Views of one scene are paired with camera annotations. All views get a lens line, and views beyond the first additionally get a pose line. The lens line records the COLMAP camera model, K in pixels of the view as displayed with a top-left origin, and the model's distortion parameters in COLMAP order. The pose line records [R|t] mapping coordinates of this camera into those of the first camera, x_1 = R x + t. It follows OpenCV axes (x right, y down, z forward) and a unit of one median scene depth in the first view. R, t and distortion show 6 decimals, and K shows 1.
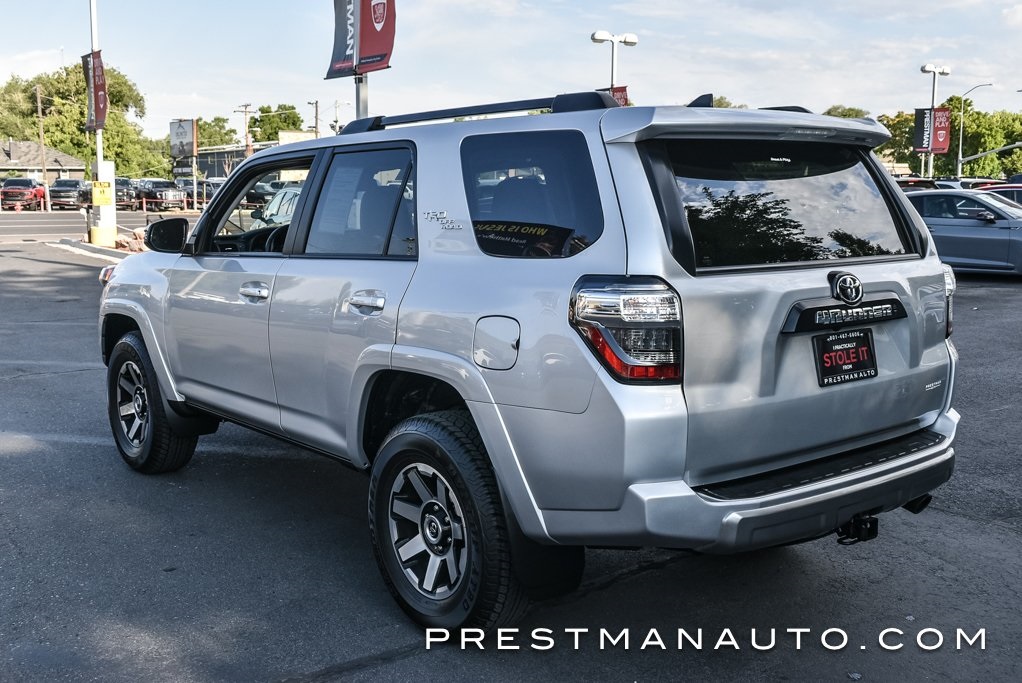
lens RADIAL K [[1076.0, 0, 465.1], [0, 1076.0, 347.3], [0, 0, 1]] dist [-0.006092, 0.000000]
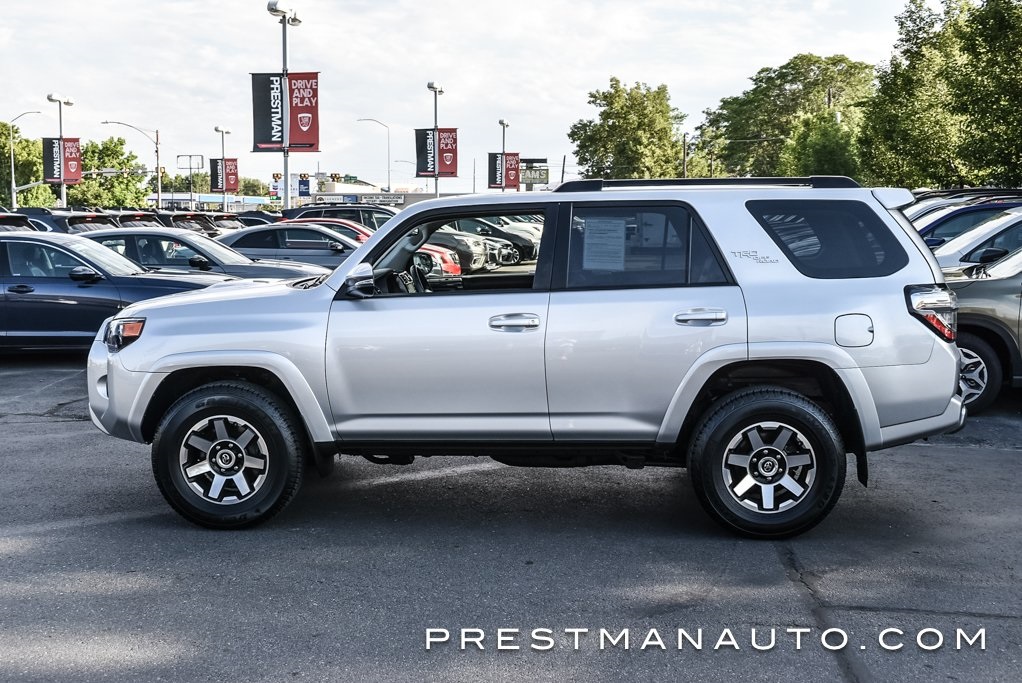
lens RADIAL K [[1168.4, 0, 507.3], [0, 1168.4, 343.3], [0, 0, 1]] dist [-0.027160, 0.000000]
pose [[0.661680, -0.078213, 0.745696, -1.298845], [0.107701, 0.994145, 0.008706, -0.045313], [-0.742011, 0.074552, 0.666230, 0.171901]]
